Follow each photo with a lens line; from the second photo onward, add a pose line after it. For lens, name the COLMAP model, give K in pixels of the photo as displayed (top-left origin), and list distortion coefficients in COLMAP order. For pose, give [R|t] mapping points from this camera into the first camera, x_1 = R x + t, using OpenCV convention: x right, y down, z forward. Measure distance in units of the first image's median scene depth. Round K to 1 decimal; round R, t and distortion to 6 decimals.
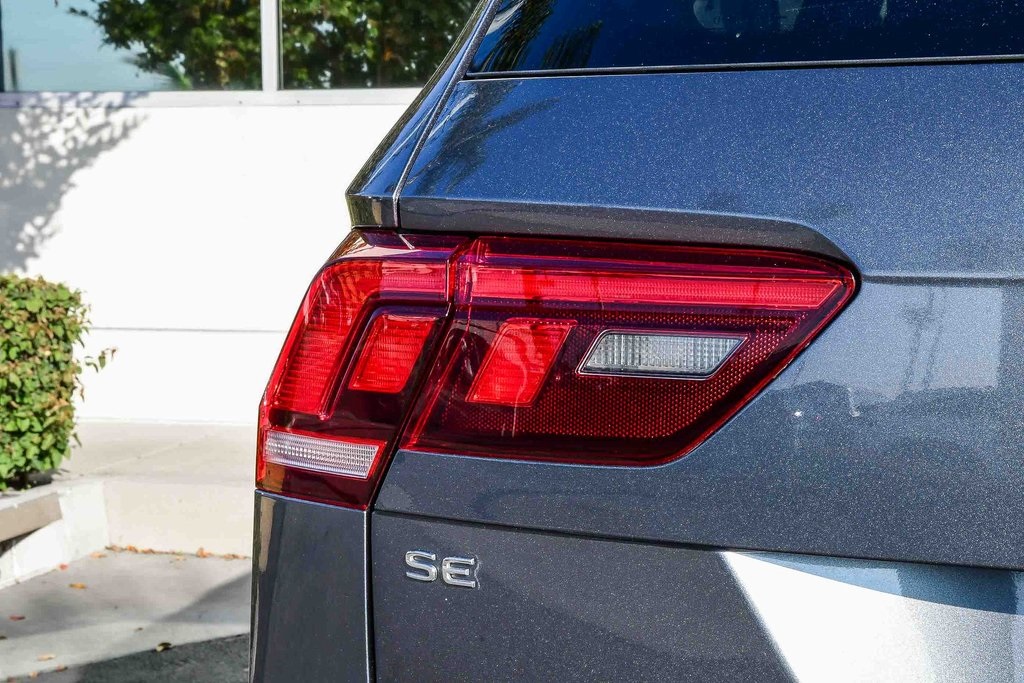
lens RADIAL K [[2268.7, 0, 512.2], [0, 2268.7, 341.3], [0, 0, 1]] dist [0.158613, 0.000000]
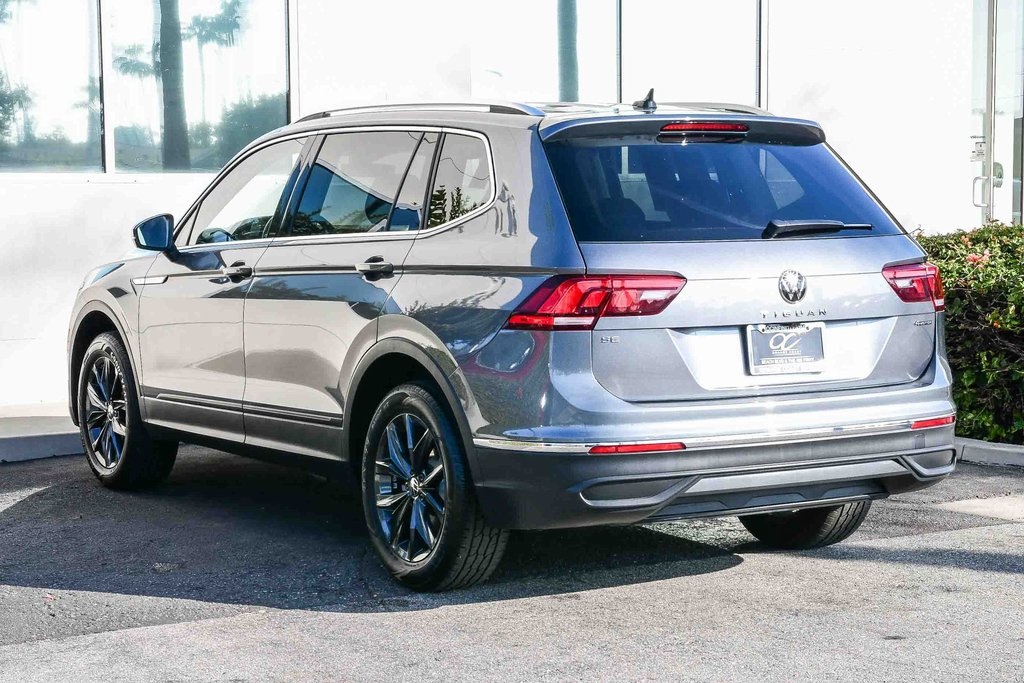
lens RADIAL K [[2268.7, 0, 510.7], [0, 2268.7, 343.0], [0, 0, 1]] dist [0.158613, 0.000000]
pose [[0.652835, -0.063934, 0.754797, -4.138960], [0.064198, 0.997517, 0.028968, -0.058015], [-0.754775, 0.029545, 0.655319, -2.255709]]
